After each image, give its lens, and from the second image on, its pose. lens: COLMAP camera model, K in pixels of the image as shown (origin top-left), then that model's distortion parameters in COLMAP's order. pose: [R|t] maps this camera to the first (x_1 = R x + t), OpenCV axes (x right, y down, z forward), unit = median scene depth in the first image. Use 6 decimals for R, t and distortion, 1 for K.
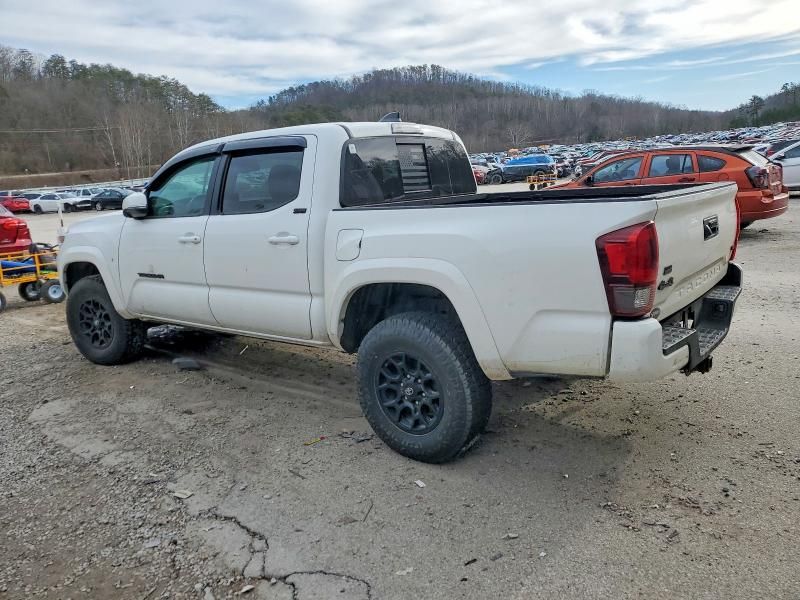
lens RADIAL K [[640.5, 0, 407.4], [0, 640.5, 297.7], [0, 0, 1]] dist [0.018954, 0.002362]
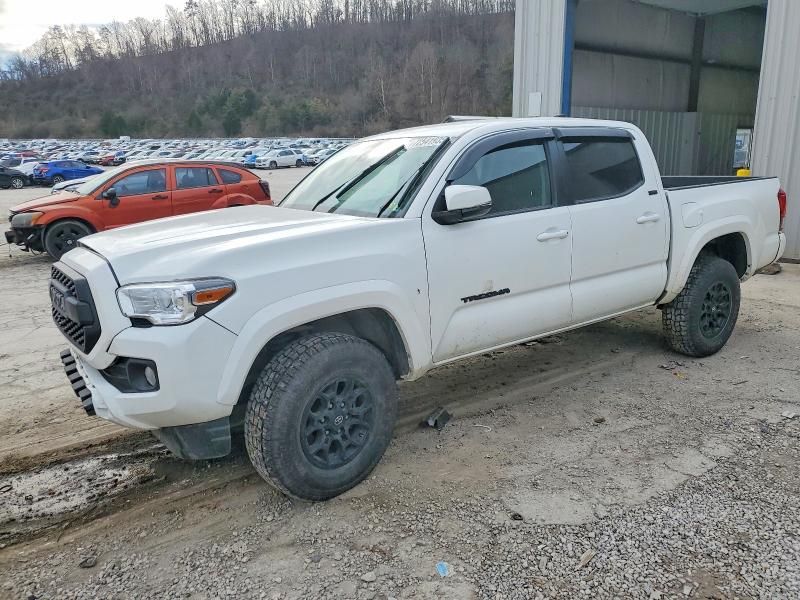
lens RADIAL K [[640.5, 0, 404.7], [0, 640.5, 301.5], [0, 0, 1]] dist [0.018954, 0.002362]
pose [[0.261781, -0.165082, 0.950904, -0.184563], [0.200943, 0.972994, 0.113598, -0.021332], [-0.943977, 0.161340, 0.287883, 0.143454]]
